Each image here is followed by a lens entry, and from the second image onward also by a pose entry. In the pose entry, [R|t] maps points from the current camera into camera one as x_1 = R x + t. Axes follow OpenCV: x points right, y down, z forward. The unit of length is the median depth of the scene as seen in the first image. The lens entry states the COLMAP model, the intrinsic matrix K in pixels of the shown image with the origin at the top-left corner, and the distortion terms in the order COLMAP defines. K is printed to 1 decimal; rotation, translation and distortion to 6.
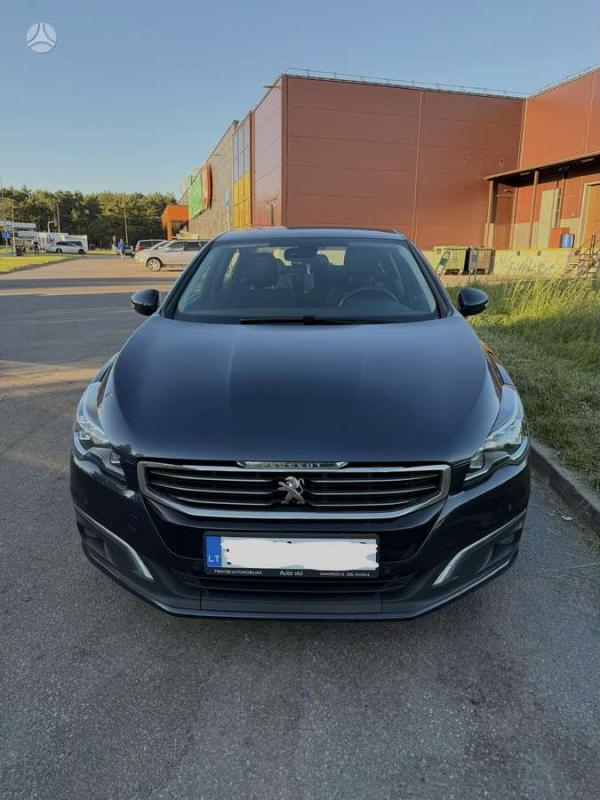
lens RADIAL K [[567.2, 0, 298.5], [0, 567.2, 403.7], [0, 0, 1]] dist [0.029628, -0.035736]
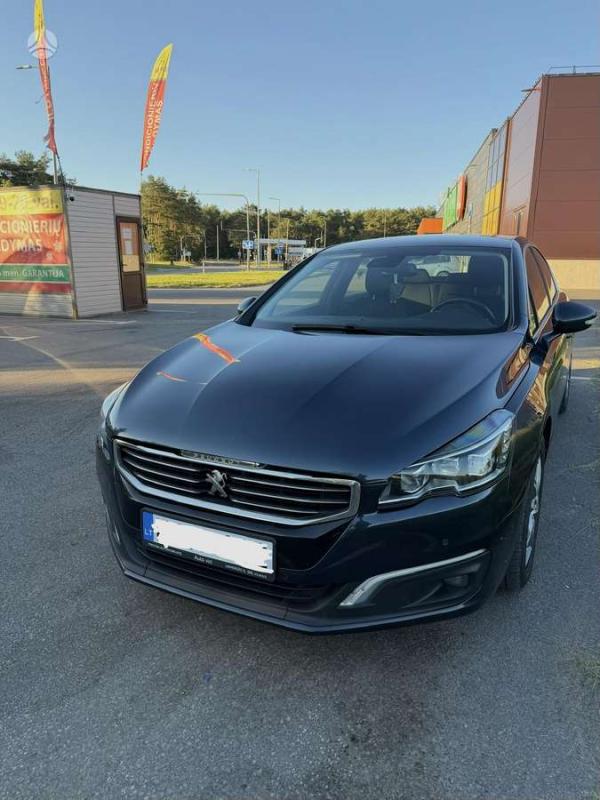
lens RADIAL K [[567.2, 0, 297.8], [0, 567.2, 400.2], [0, 0, 1]] dist [0.029628, -0.035736]
pose [[0.903089, 0.094055, -0.419026, 0.537656], [-0.105229, 0.994442, -0.003577, -0.013827], [0.416361, 0.047324, 0.907967, 0.084433]]
